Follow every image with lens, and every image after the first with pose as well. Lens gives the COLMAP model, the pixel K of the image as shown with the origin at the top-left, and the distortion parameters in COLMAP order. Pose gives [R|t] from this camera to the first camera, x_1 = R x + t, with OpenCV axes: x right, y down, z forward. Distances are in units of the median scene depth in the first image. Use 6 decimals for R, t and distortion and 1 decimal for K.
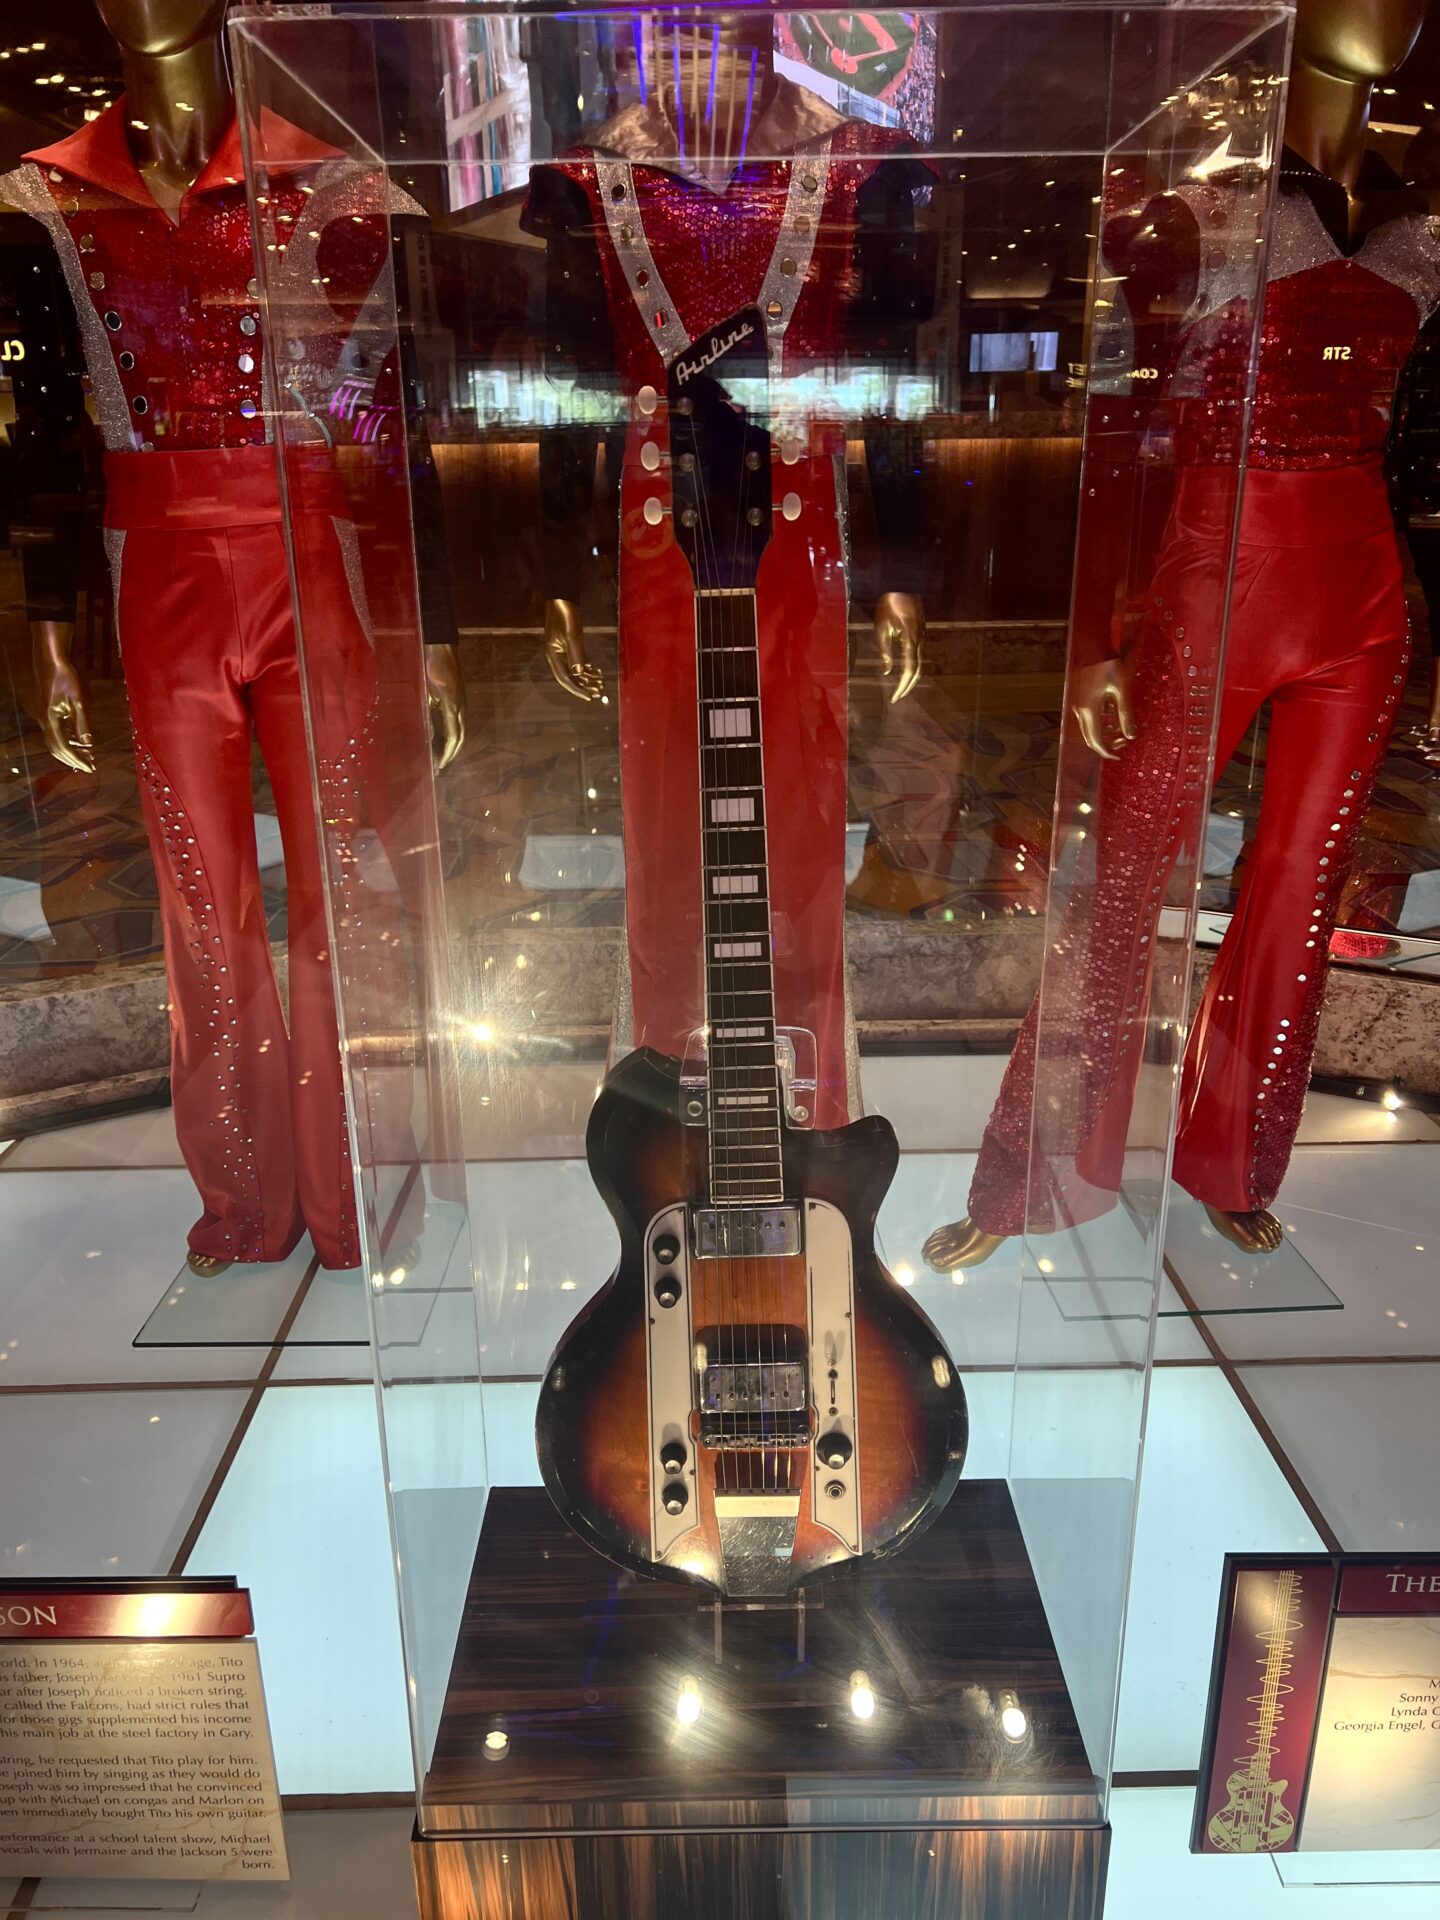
lens RADIAL K [[1434.2, 0, 720.0], [0, 1434.2, 960.0], [0, 0, 1]] dist [0.065799, -0.073506]
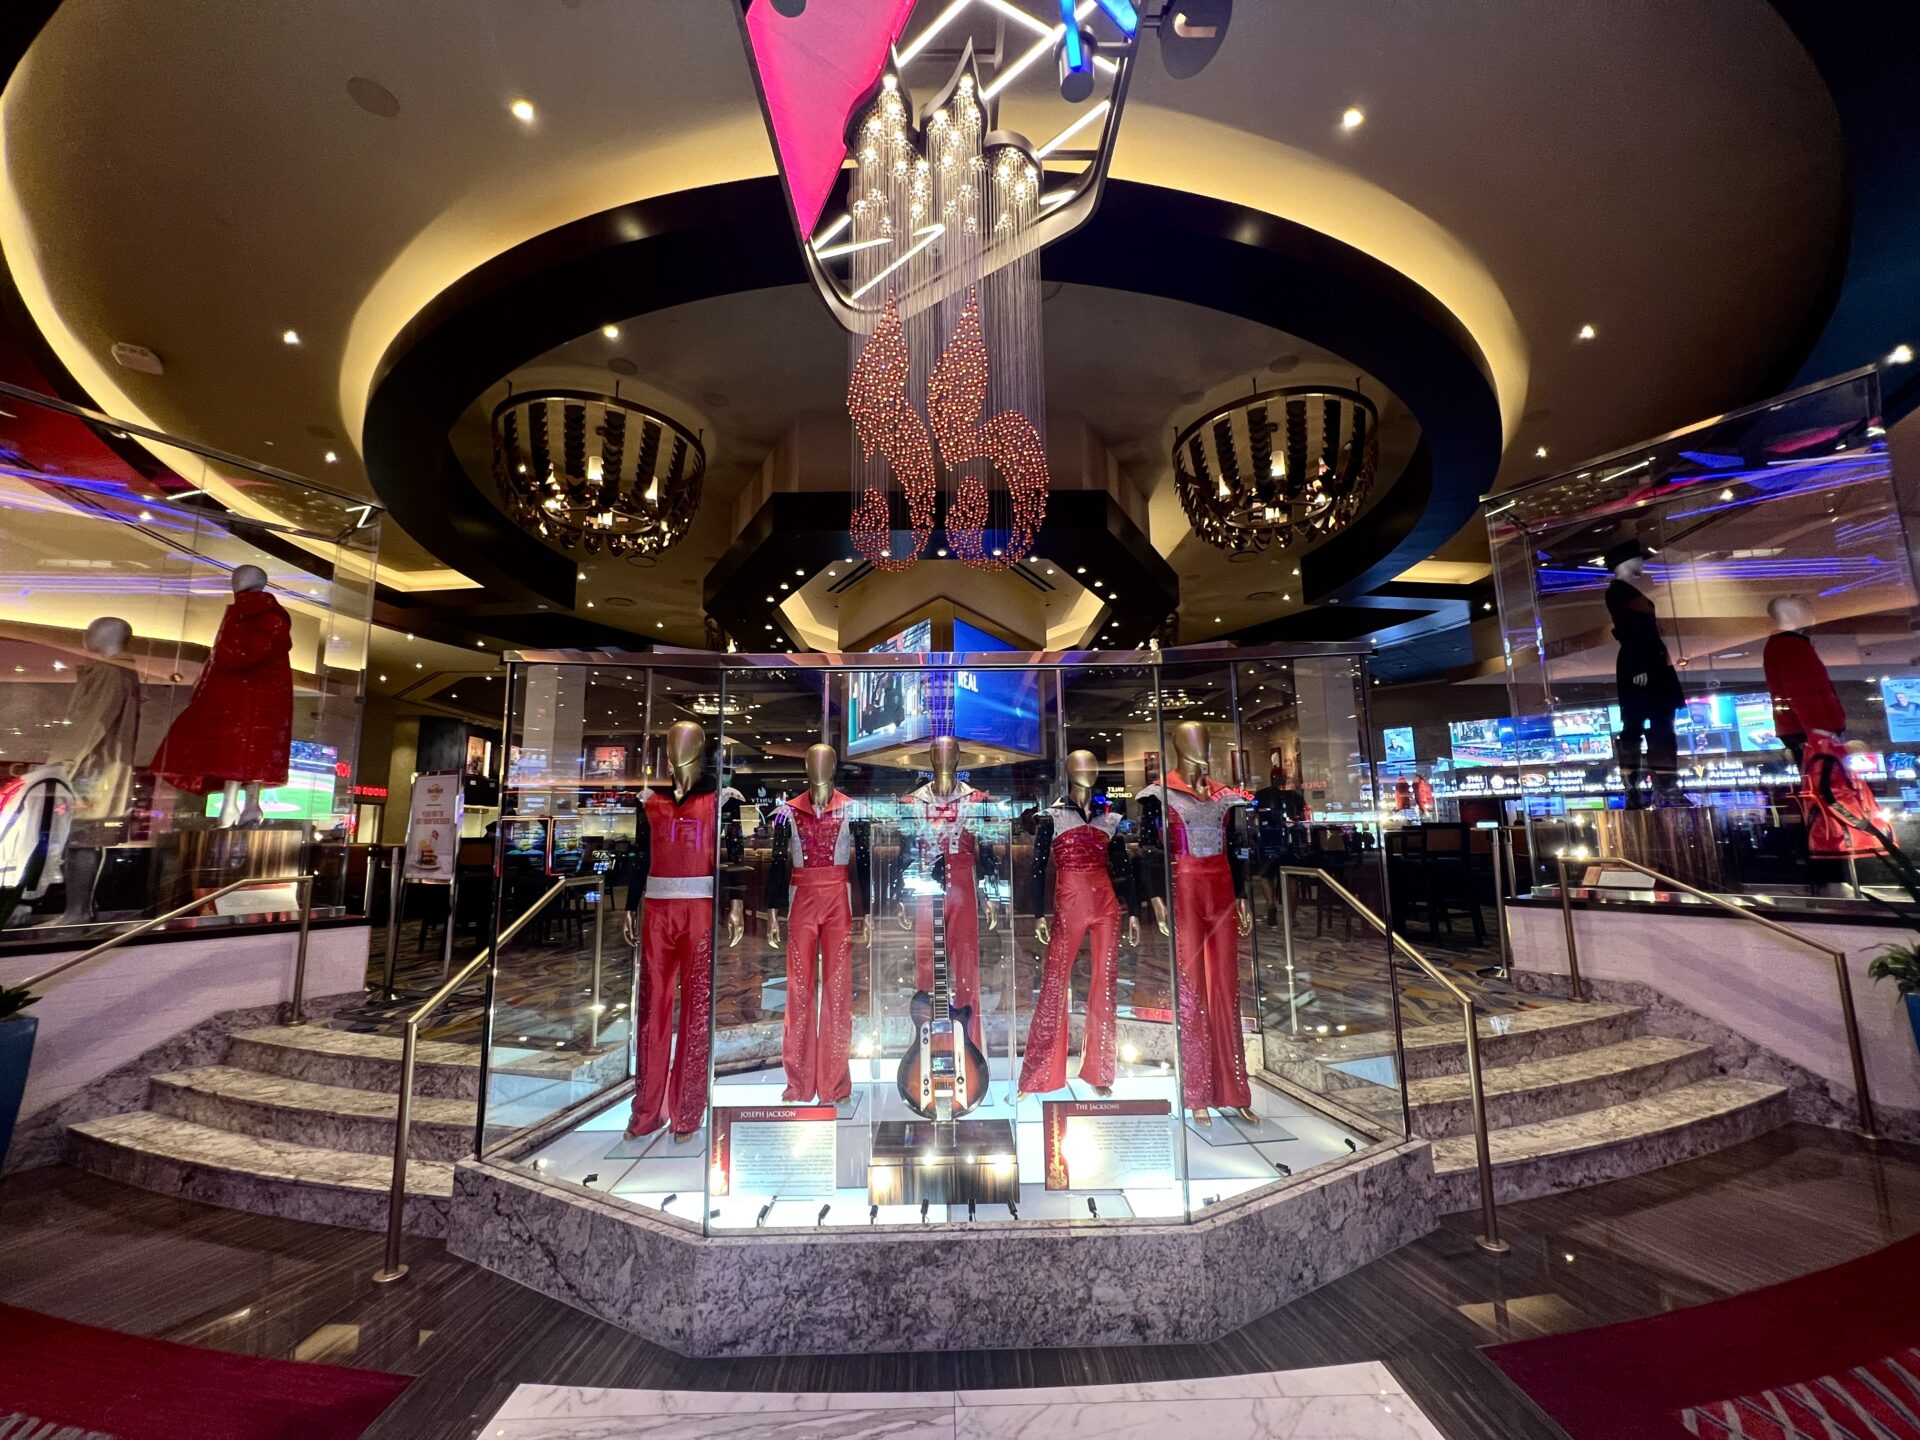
lens RADIAL K [[769.3, 0, 958.8], [0, 769.3, 720.5], [0, 0, 1]] dist [-0.000557, 0.000090]
pose [[0.999983, -0.003013, -0.005081, 0.061341], [0.000302, 0.885110, -0.465383, 0.316659], [0.005899, 0.465373, 0.885095, -1.195046]]
